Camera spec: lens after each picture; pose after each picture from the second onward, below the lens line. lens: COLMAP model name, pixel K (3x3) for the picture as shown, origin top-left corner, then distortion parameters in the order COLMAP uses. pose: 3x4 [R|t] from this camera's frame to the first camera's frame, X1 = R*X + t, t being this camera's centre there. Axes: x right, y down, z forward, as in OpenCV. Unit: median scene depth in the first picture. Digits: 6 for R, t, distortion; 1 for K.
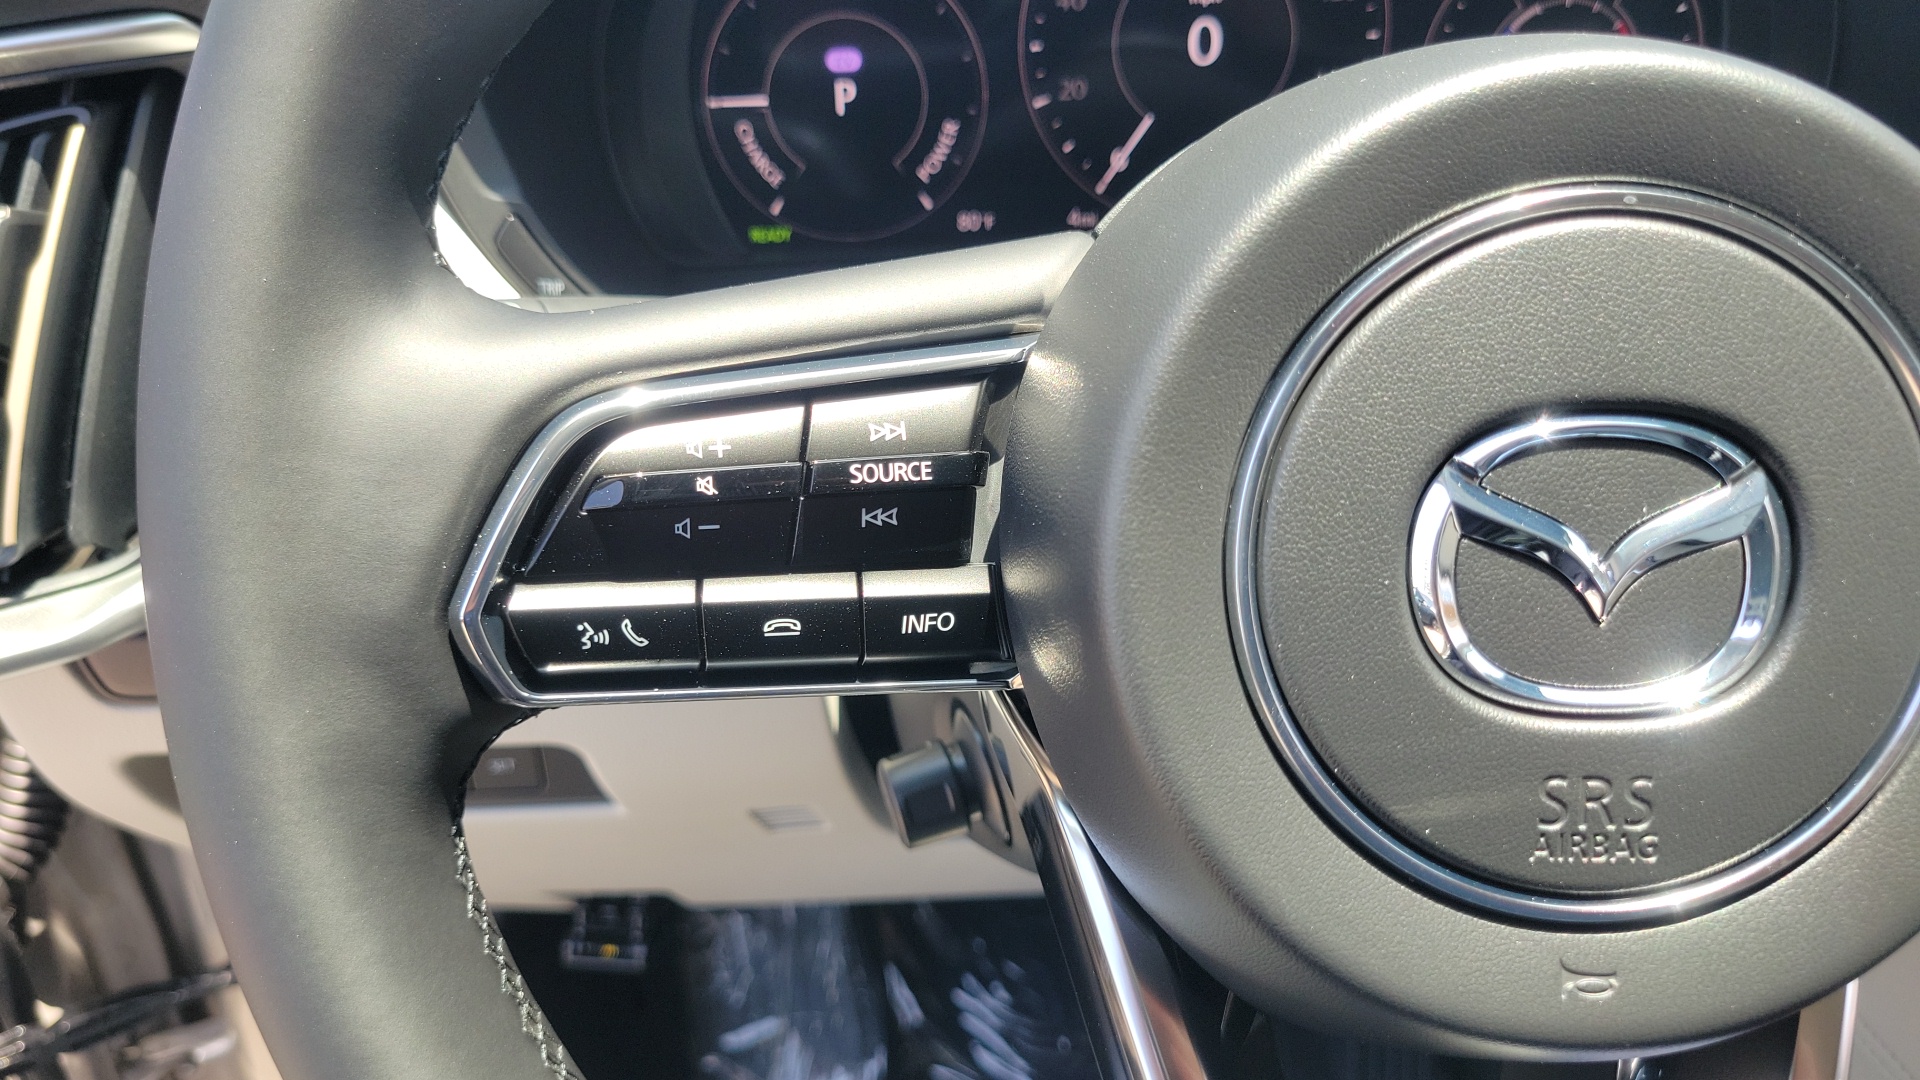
lens RADIAL K [[1506.8, 0, 939.0], [0, 1506.8, 535.1], [0, 0, 1]] dist [-0.004271, -0.007280]
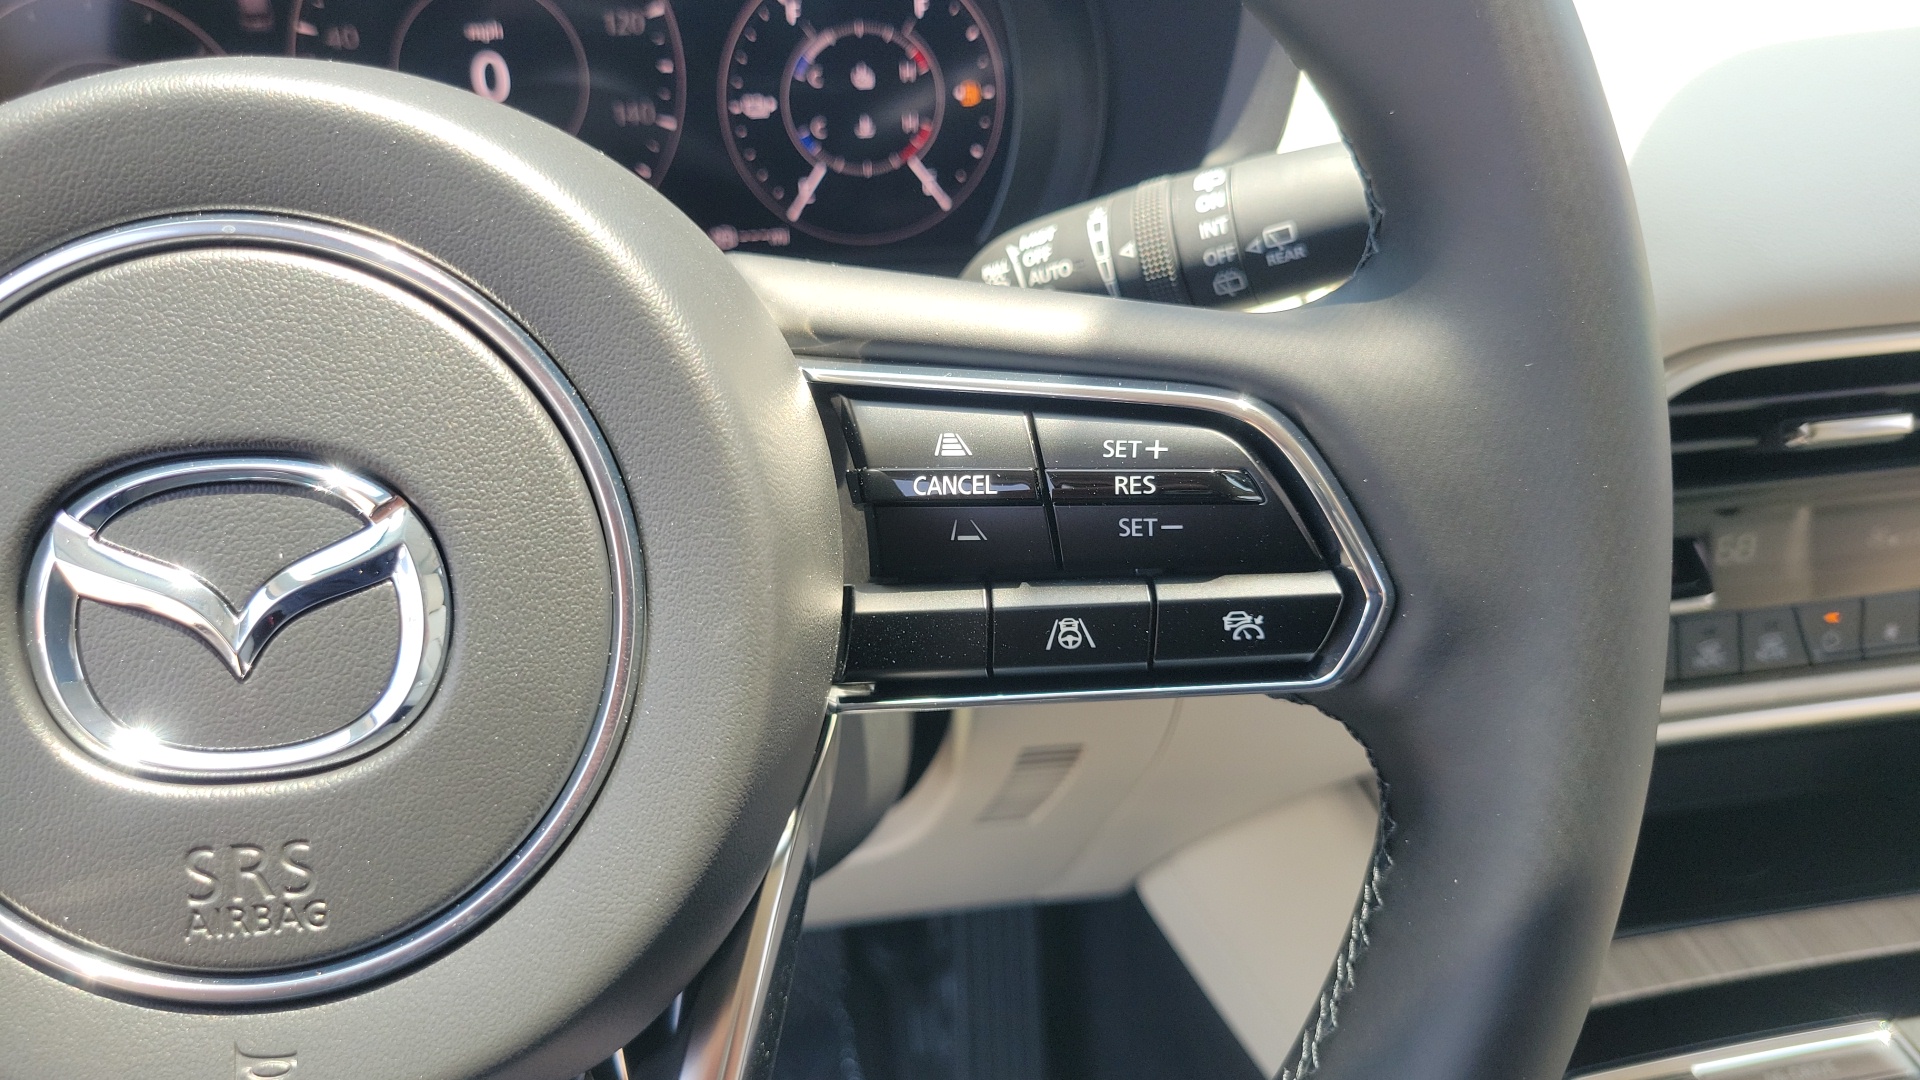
lens RADIAL K [[1506.8, 0, 939.0], [0, 1506.8, 535.1], [0, 0, 1]] dist [-0.004271, -0.007280]
pose [[0.990402, -0.060348, 0.124350, 0.640194], [0.063582, 0.997730, -0.022196, 0.014460], [-0.122728, 0.029889, 0.991990, 0.013719]]
